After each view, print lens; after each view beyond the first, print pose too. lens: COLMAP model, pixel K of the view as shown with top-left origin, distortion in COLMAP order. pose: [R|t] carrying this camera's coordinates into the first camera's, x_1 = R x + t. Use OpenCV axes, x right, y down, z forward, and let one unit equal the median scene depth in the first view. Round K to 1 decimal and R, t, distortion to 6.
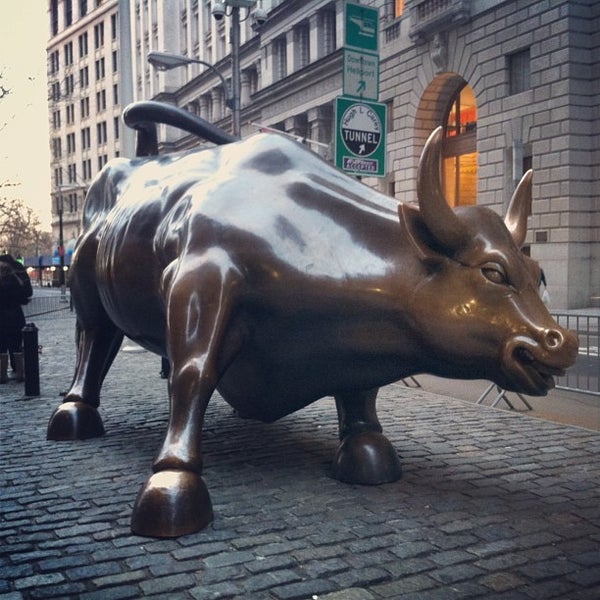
lens RADIAL K [[755.4, 0, 300.0], [0, 755.4, 300.0], [0, 0, 1]] dist [0.017170, -0.052360]
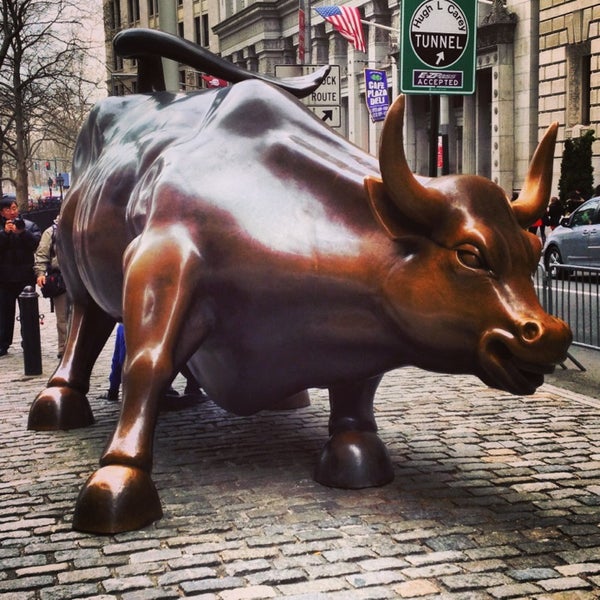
lens RADIAL K [[1113.7, 0, 291.2], [0, 1113.7, 301.0], [0, 0, 1]] dist [0.068890, 0.532099]
pose [[0.986634, 0.004756, -0.162884, 0.265711], [0.006195, 0.997757, 0.066656, -0.072549], [0.162835, -0.066774, 0.984391, -0.329154]]
